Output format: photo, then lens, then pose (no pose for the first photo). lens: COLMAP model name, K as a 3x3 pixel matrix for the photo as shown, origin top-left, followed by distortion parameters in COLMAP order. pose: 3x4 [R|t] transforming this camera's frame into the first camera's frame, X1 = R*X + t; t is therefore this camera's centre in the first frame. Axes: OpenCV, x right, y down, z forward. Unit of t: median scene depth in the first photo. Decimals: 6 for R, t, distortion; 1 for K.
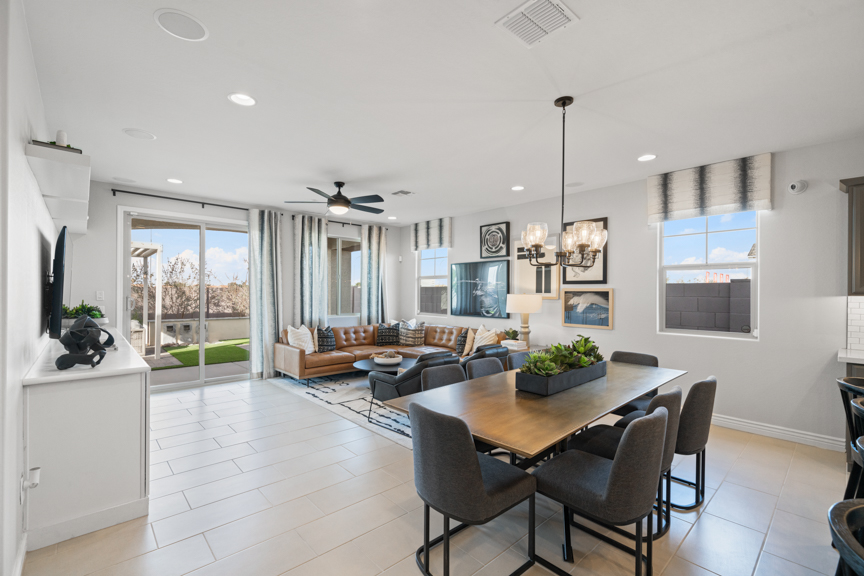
lens RADIAL K [[380.6, 0, 416.6], [0, 380.6, 294.8], [0, 0, 1]] dist [-0.000795, -0.000061]
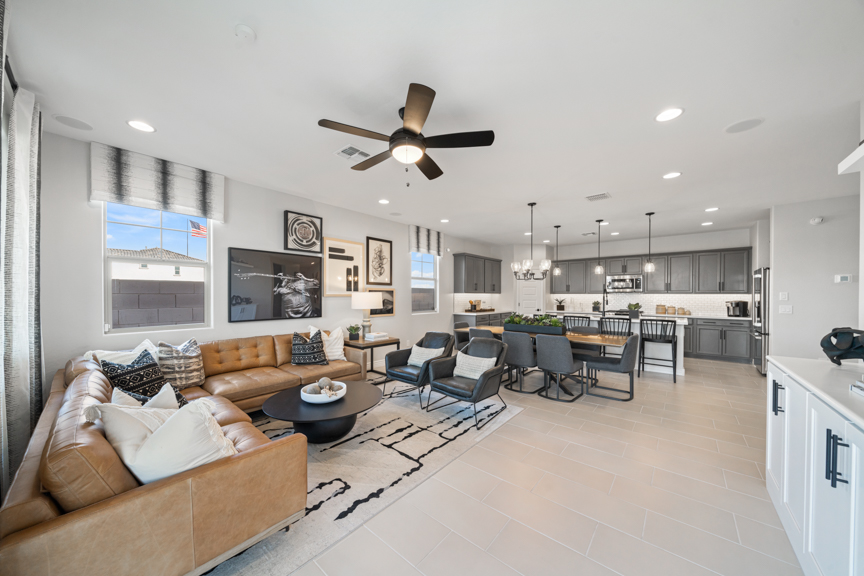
lens RADIAL K [[303.9, 0, 425.1], [0, 303.9, 296.4], [0, 0, 1]] dist [-0.001123, -0.000043]
pose [[-0.141915, -0.011930, 0.989807, -0.650491], [0.000439, 0.999927, 0.012115, -0.000170], [-0.989879, 0.002153, -0.141899, 0.960668]]
